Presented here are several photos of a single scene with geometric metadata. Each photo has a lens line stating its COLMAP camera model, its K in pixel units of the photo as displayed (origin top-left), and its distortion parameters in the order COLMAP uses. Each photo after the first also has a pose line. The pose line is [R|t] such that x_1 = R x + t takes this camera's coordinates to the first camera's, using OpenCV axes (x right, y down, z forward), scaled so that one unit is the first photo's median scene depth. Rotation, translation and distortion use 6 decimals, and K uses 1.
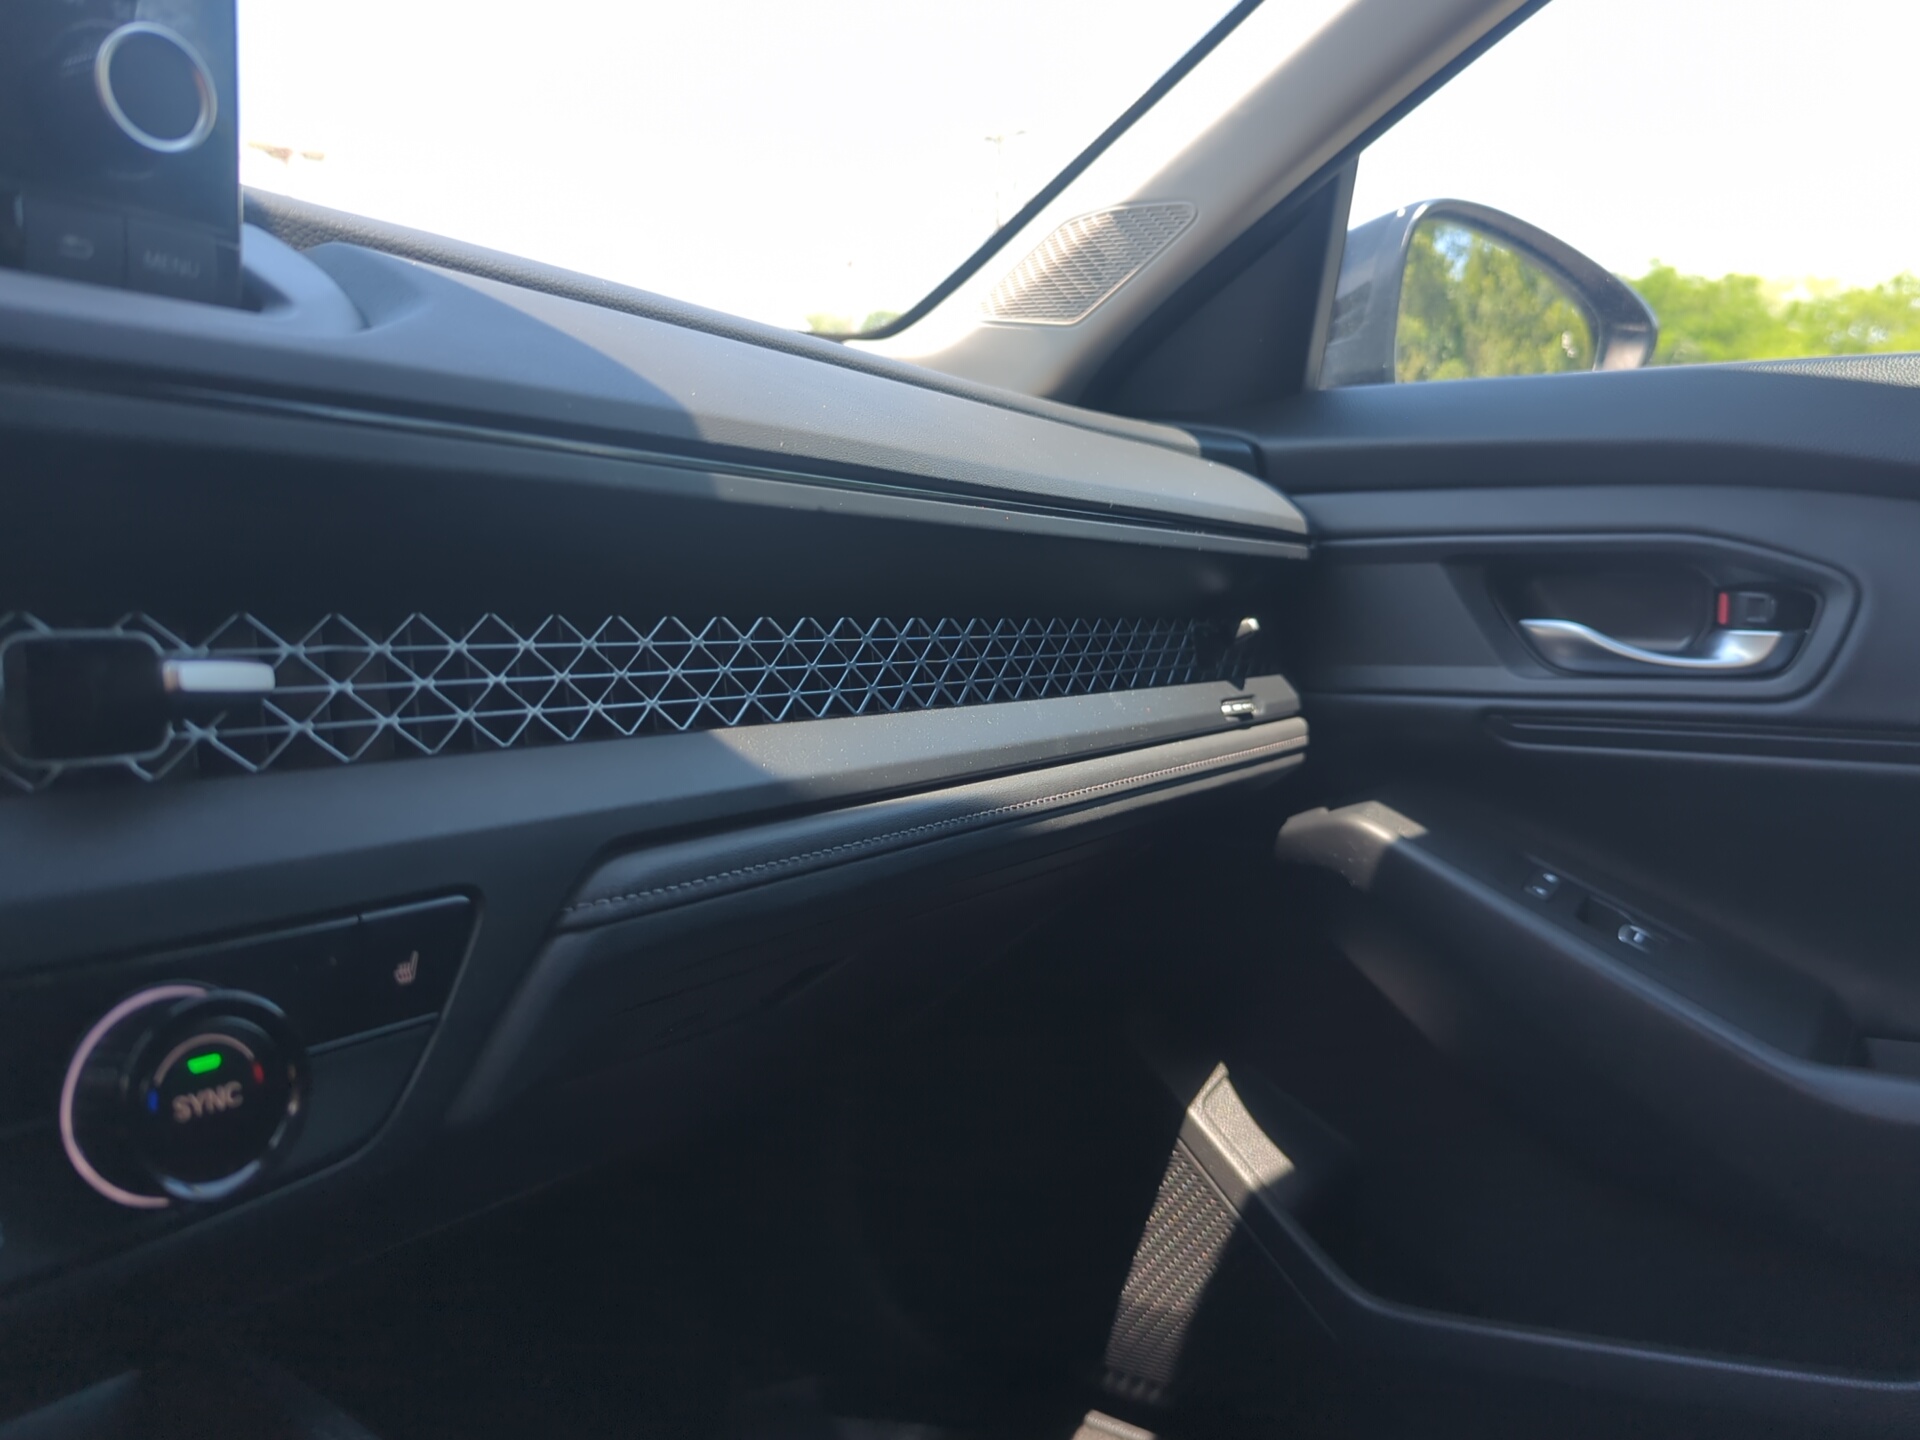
lens RADIAL K [[1557.6, 0, 969.0], [0, 1557.6, 698.2], [0, 0, 1]] dist [0.054502, -0.051234]
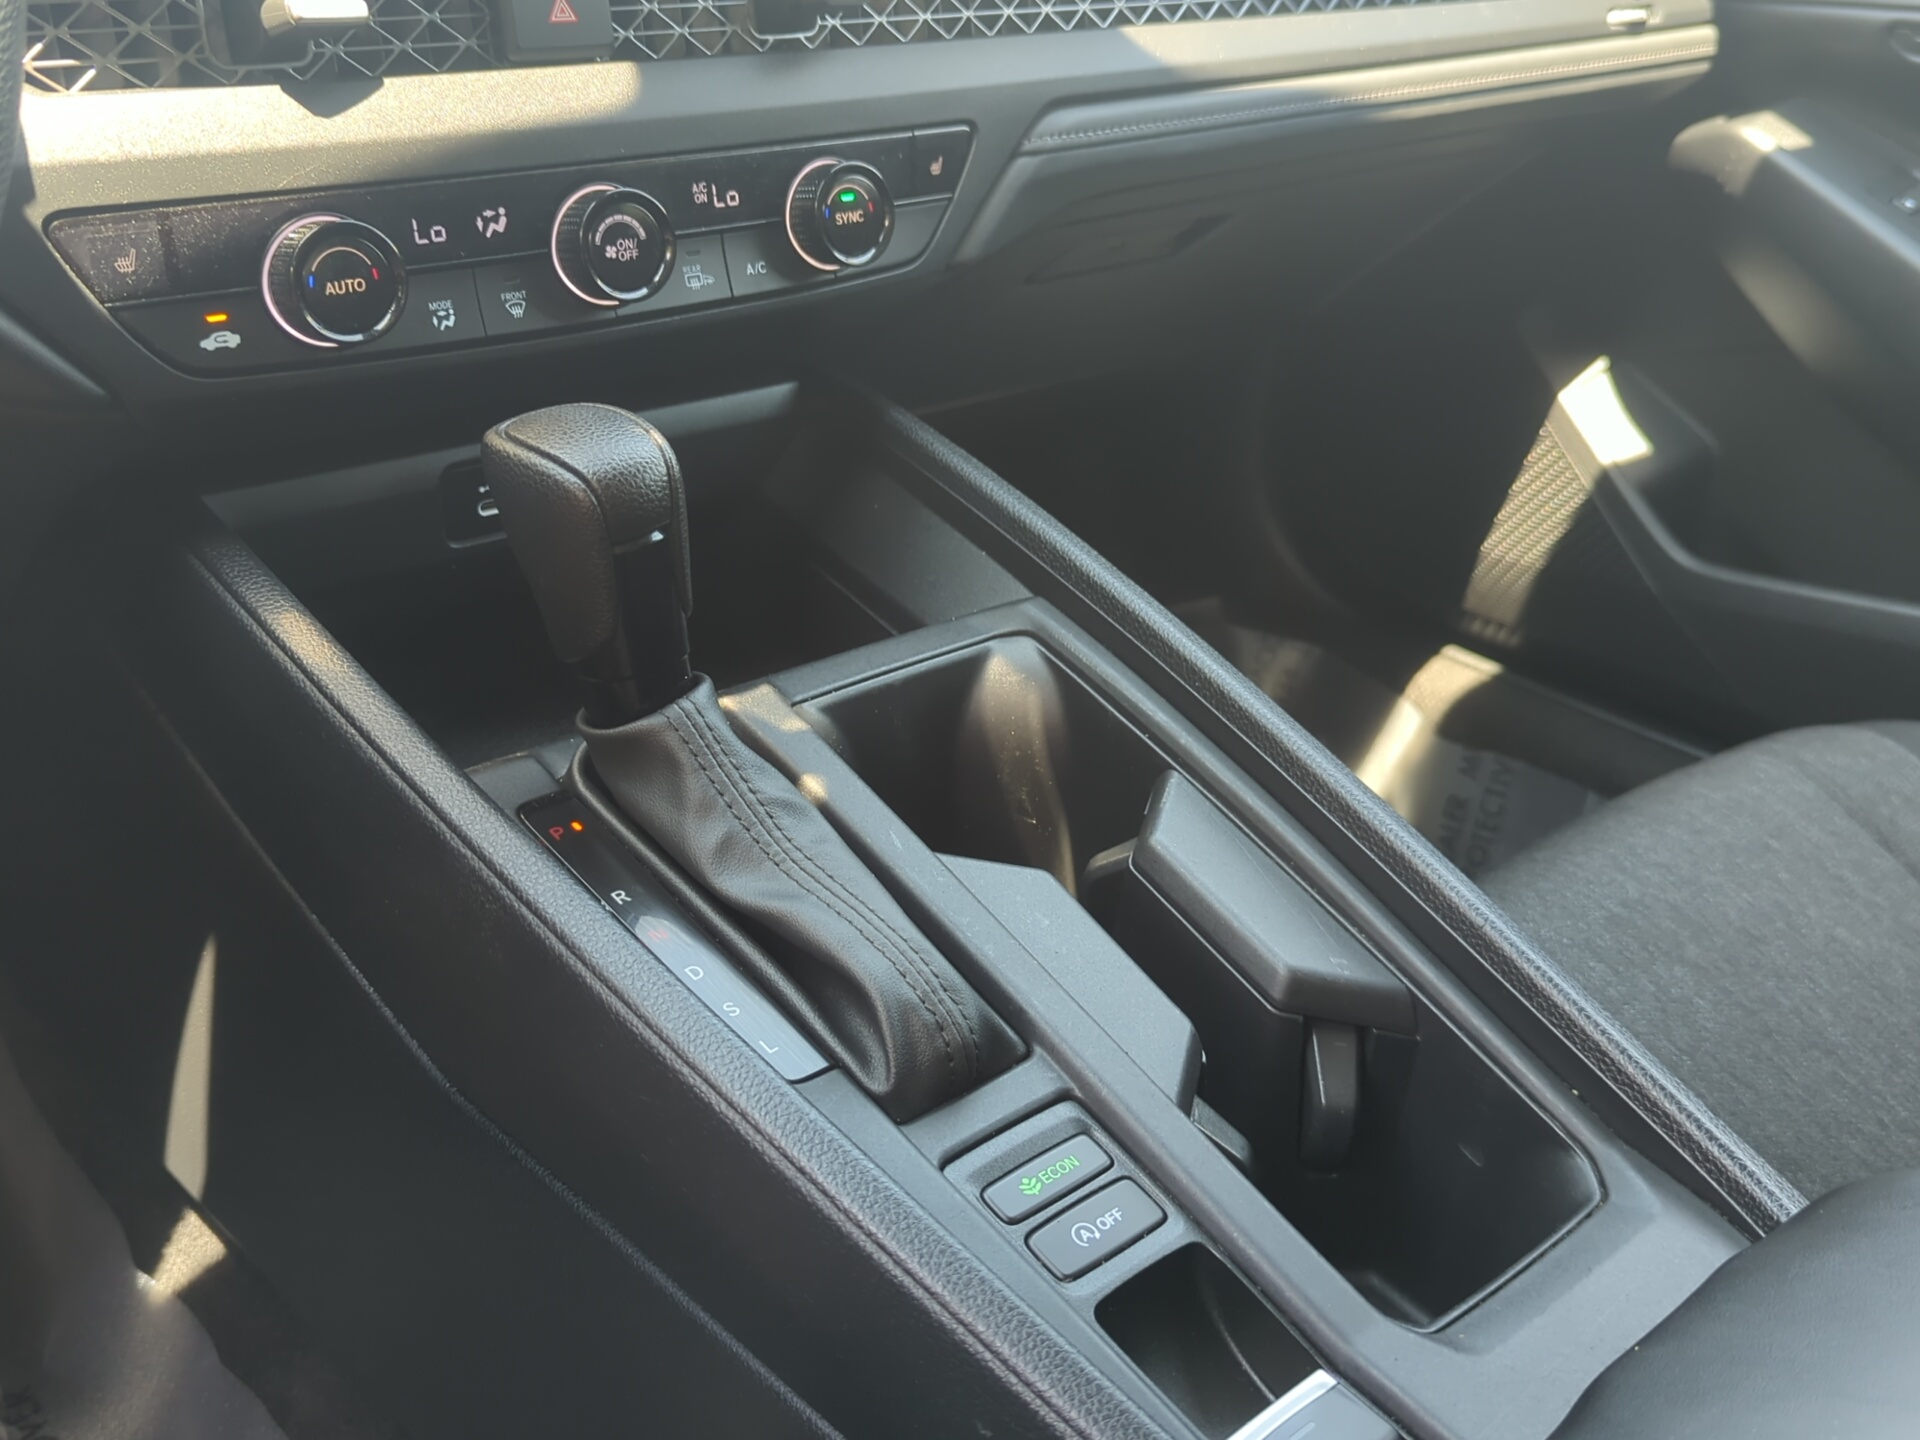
lens RADIAL K [[1920.4, 0, 987.9], [0, 1920.4, 673.6], [0, 0, 1]] dist [0.026305, 0.000000]
pose [[0.961337, 0.115167, -0.250136, 0.136294], [-0.023061, 0.938825, 0.343621, -0.016589], [0.274408, -0.324567, 0.905183, -0.505027]]
